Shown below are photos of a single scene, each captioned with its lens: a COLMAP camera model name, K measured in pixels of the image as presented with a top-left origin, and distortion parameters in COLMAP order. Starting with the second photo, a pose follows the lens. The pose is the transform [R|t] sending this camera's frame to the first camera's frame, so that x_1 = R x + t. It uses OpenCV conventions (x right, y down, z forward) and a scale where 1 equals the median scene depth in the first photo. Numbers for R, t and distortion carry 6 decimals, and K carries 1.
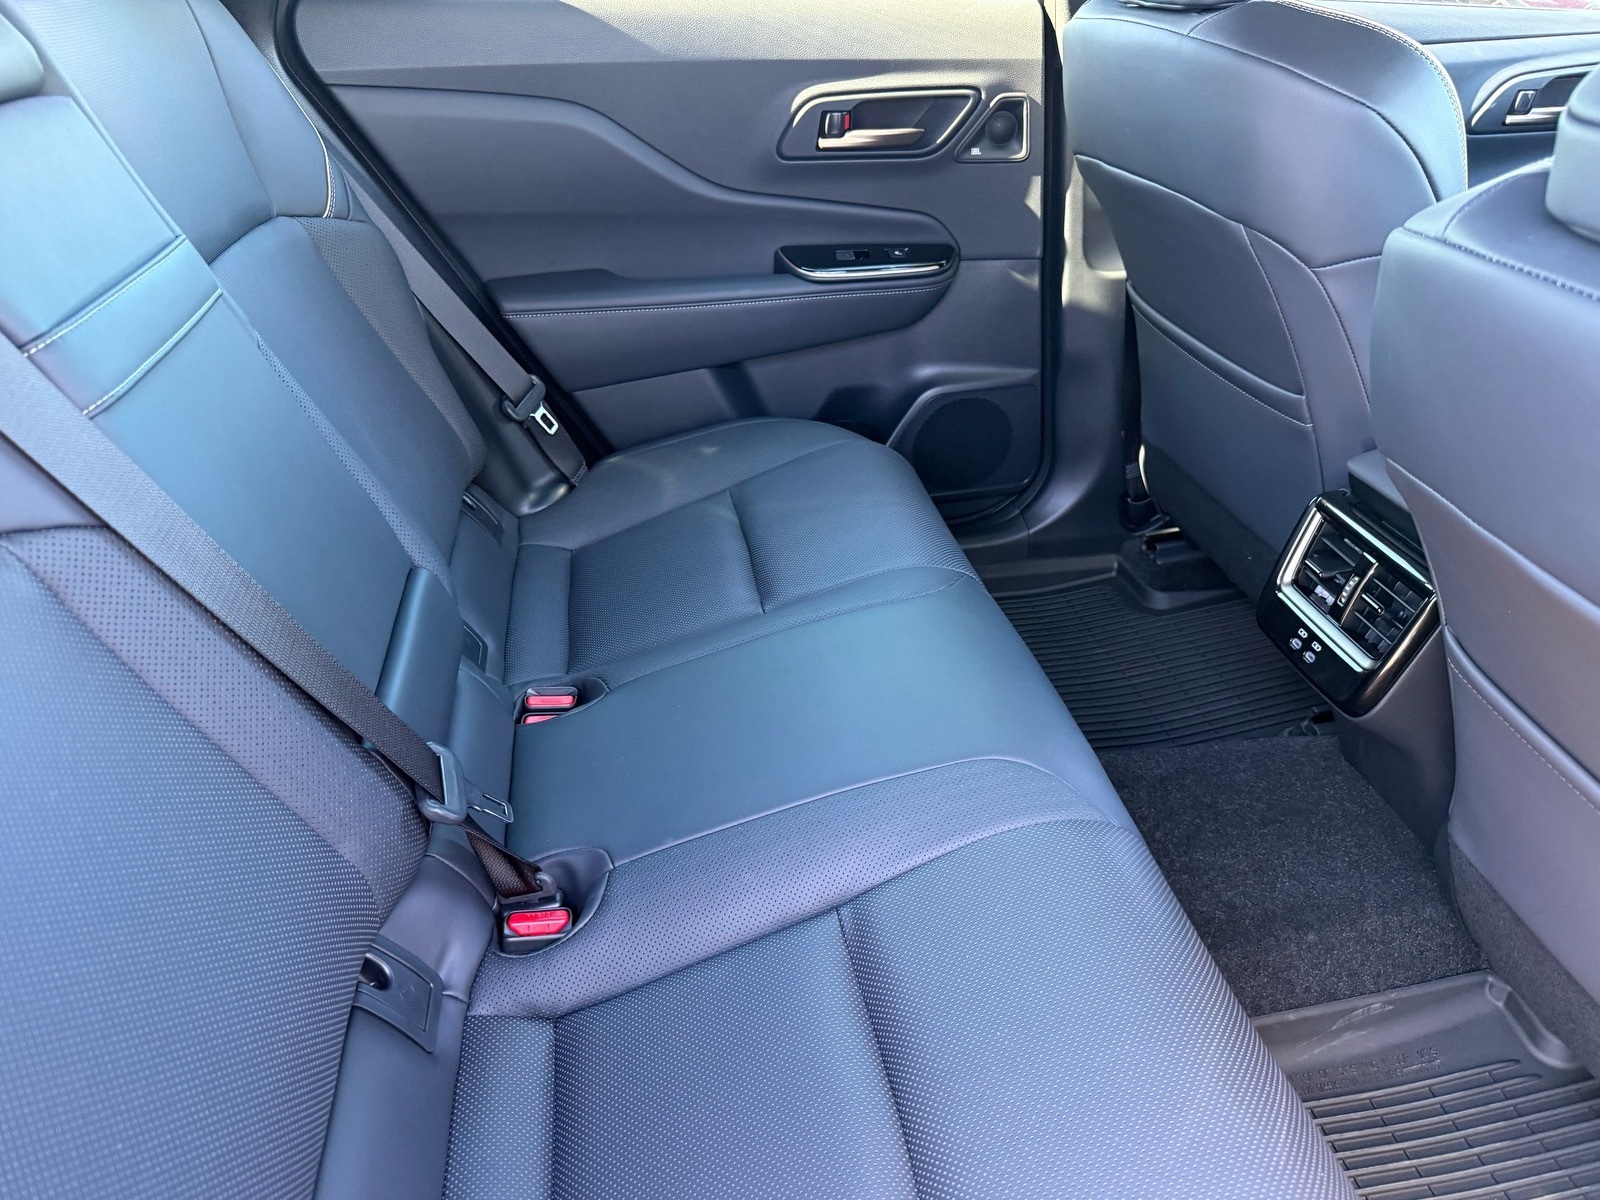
lens RADIAL K [[1100.1, 0, 800.0], [0, 1100.1, 600.0], [0, 0, 1]] dist [-0.007372, -0.007638]
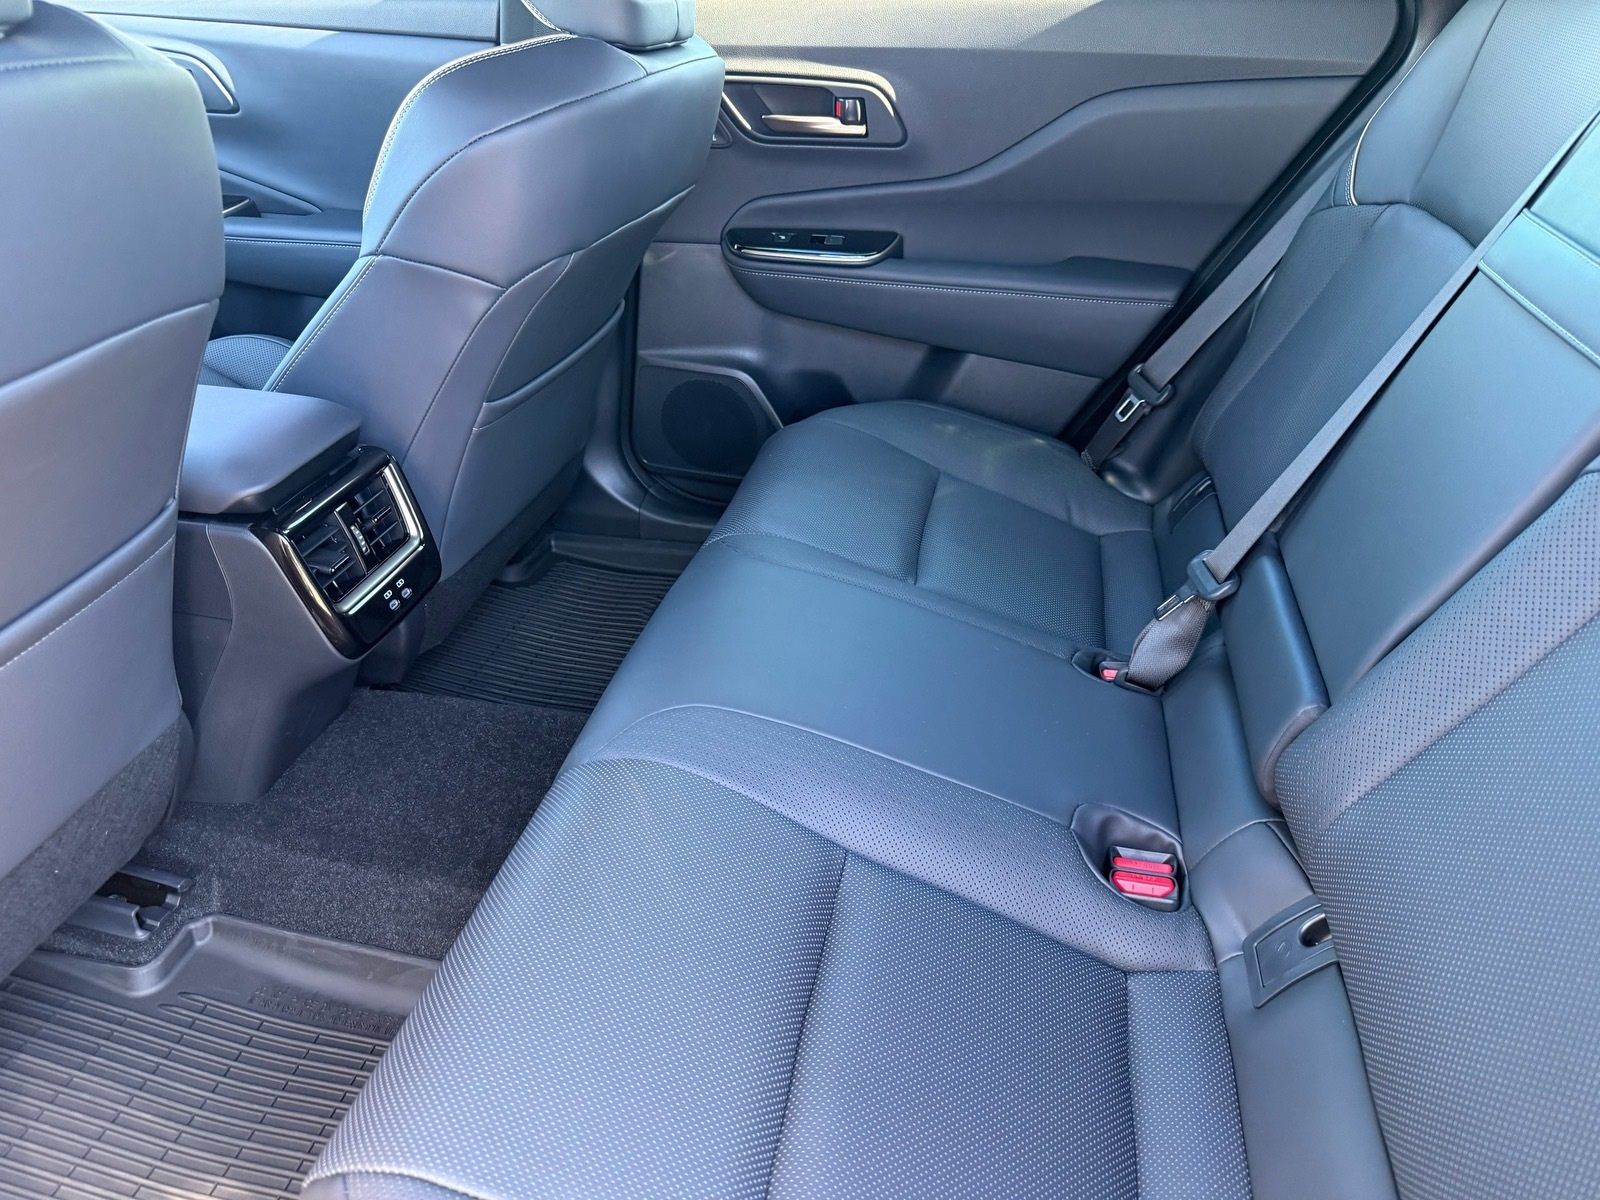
lens RADIAL K [[1100.1, 0, 800.0], [0, 1100.1, 600.0], [0, 0, 1]] dist [-0.007372, -0.007638]
pose [[-0.927635, -0.192041, 0.320335, -0.234111], [0.195133, 0.482116, 0.854100, -0.783352], [-0.318461, 0.854801, -0.409754, 1.324633]]
